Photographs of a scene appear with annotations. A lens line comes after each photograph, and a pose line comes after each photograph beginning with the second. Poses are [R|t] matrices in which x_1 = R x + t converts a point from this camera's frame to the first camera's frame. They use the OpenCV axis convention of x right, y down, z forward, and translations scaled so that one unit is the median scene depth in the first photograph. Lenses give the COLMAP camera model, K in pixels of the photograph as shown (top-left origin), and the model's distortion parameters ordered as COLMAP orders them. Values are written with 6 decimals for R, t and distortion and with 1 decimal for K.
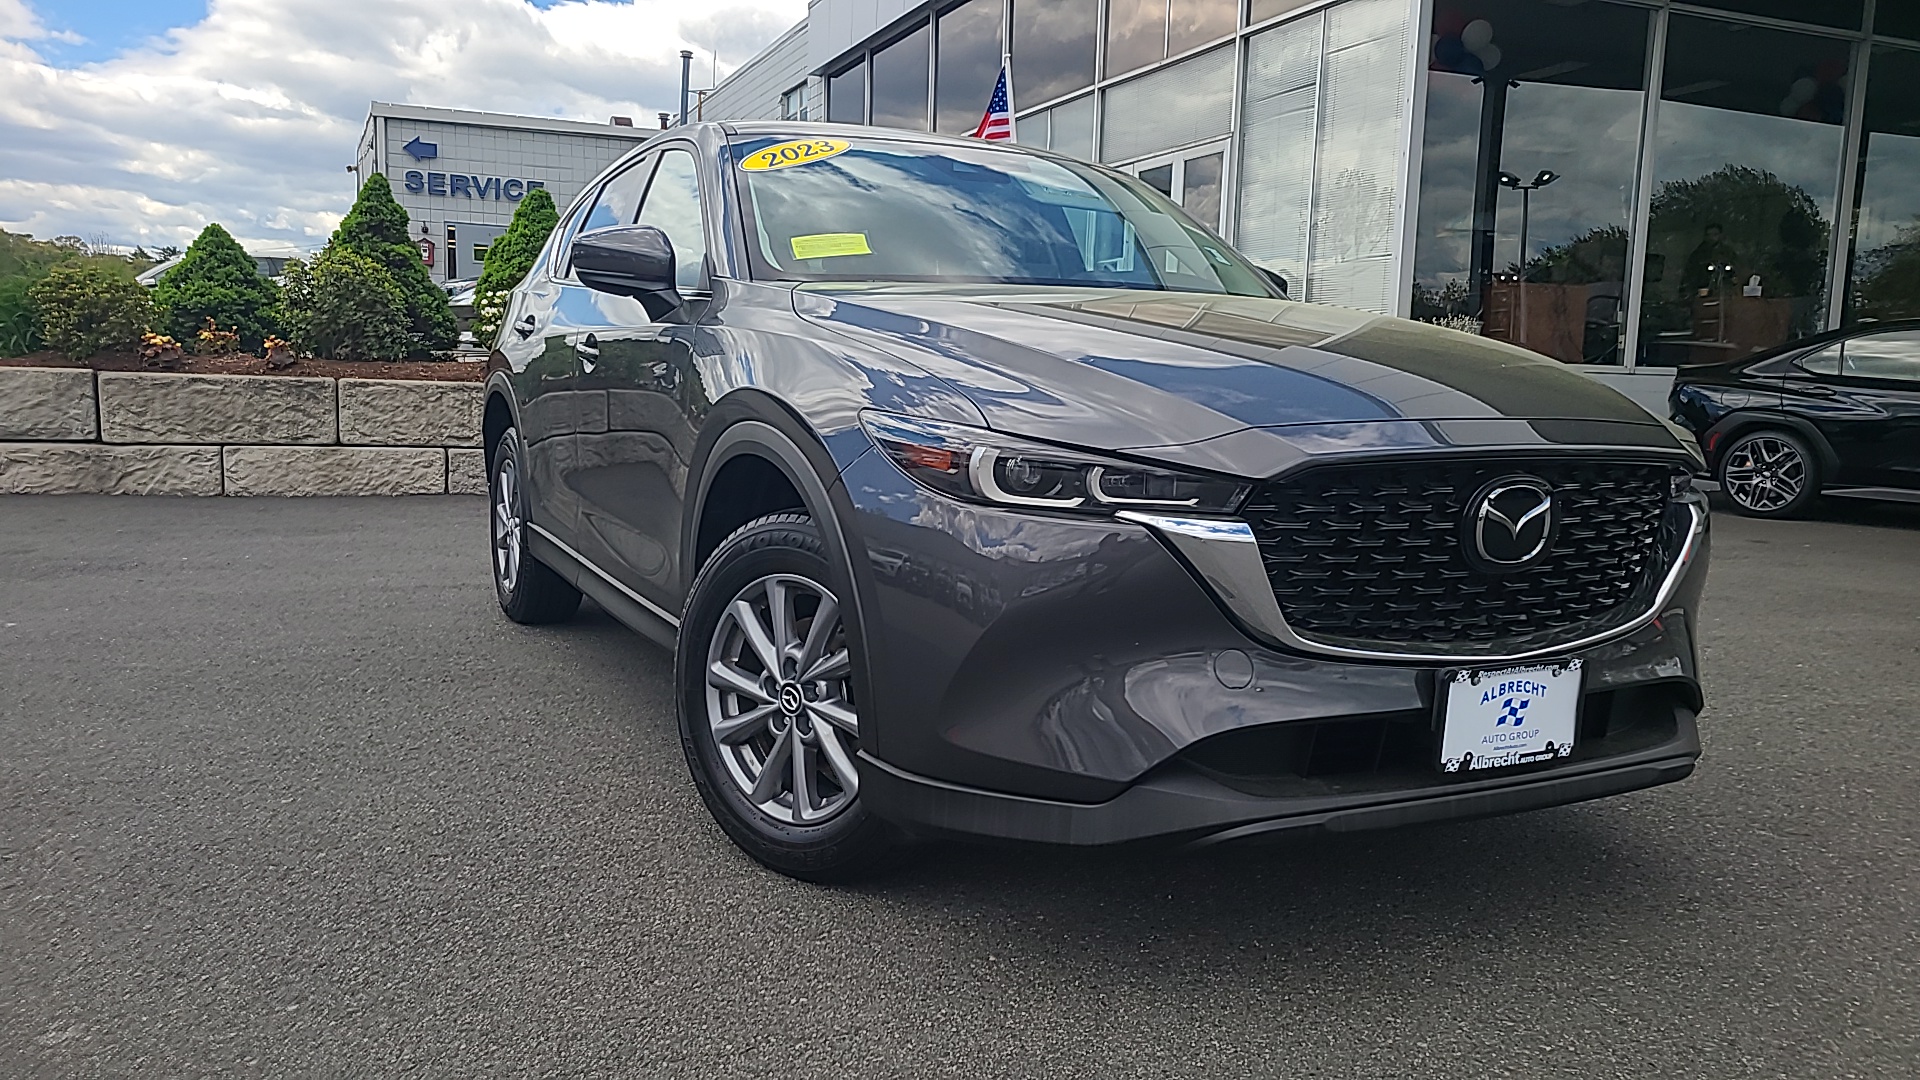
lens RADIAL K [[1302.1, 0, 948.3], [0, 1302.1, 538.0], [0, 0, 1]] dist [0.069097, 0.012727]
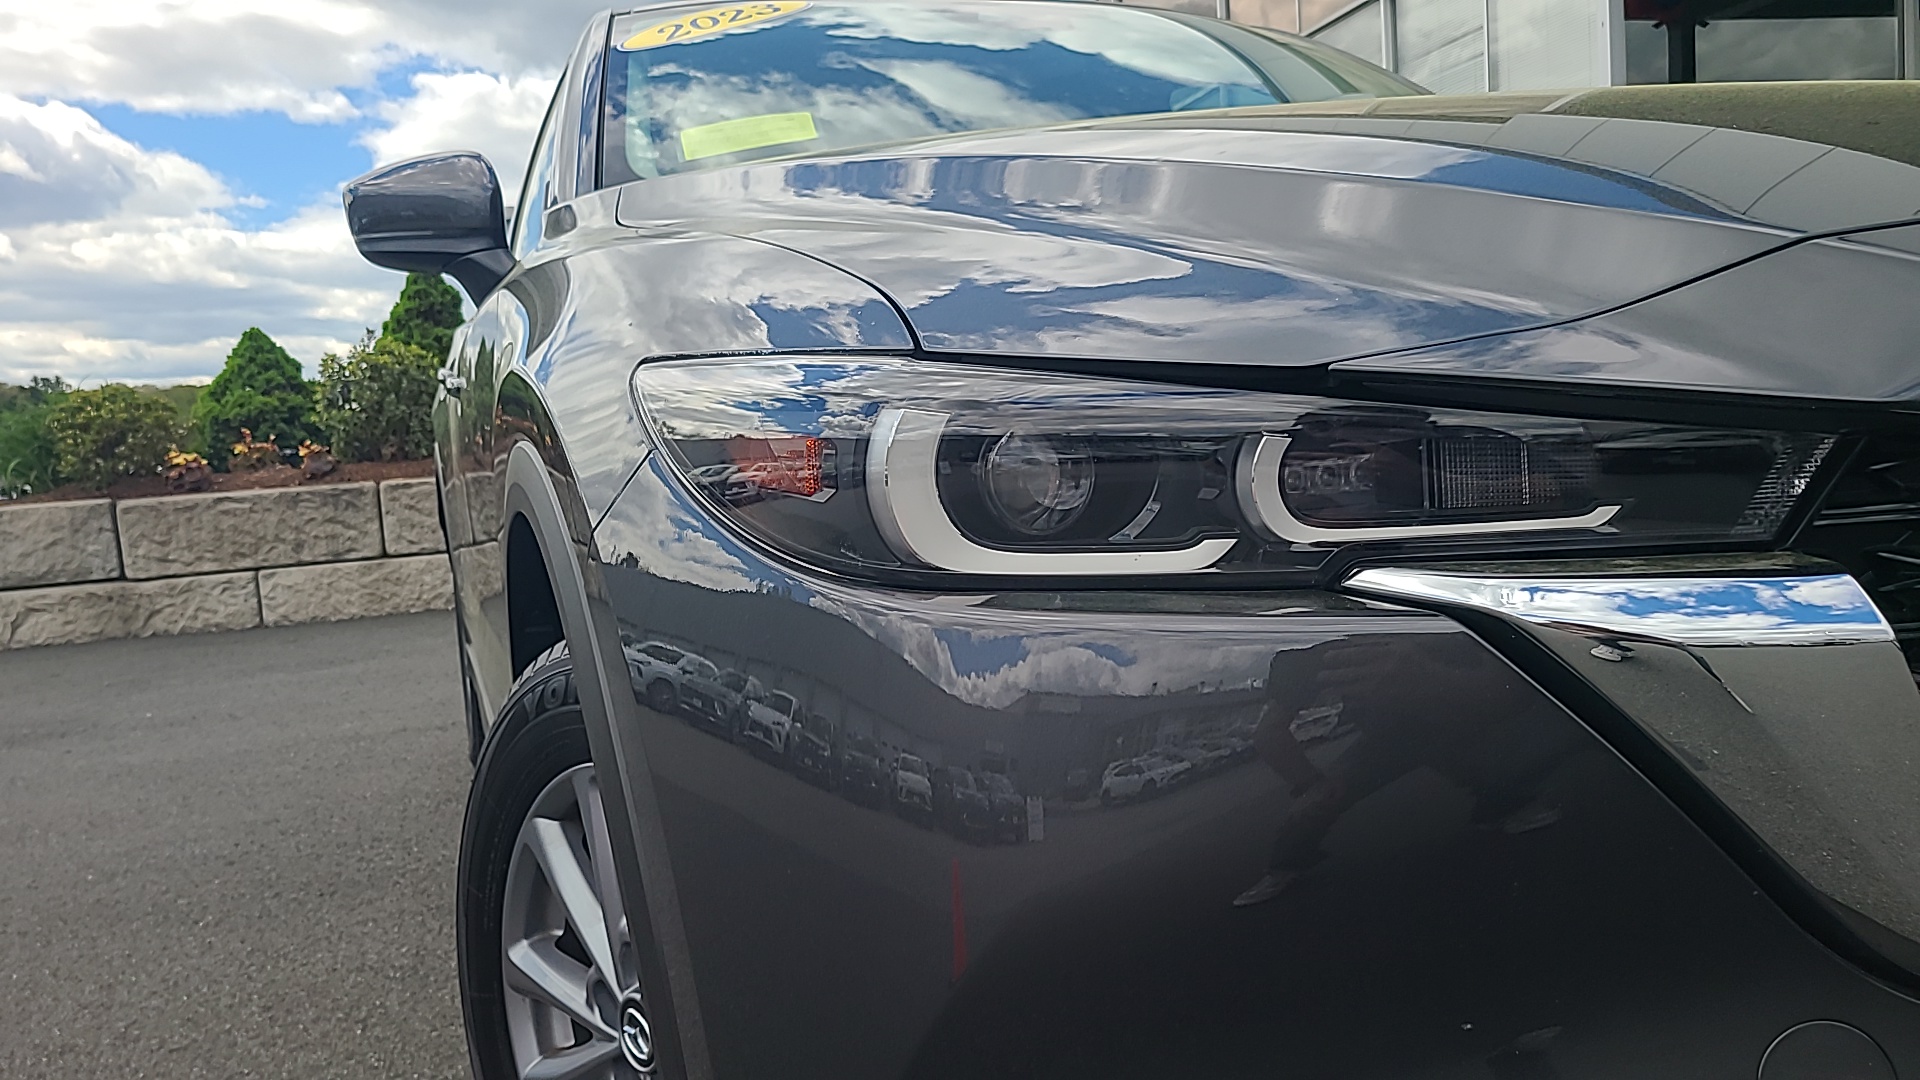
lens RADIAL K [[1266.6, 0, 980.3], [0, 1266.6, 534.3], [0, 0, 1]] dist [0.024351, -0.000098]
pose [[0.989696, -0.093354, -0.108569, 0.024431], [0.088068, 0.994729, -0.052515, -0.006638], [0.112900, 0.042413, 0.992701, 0.219404]]
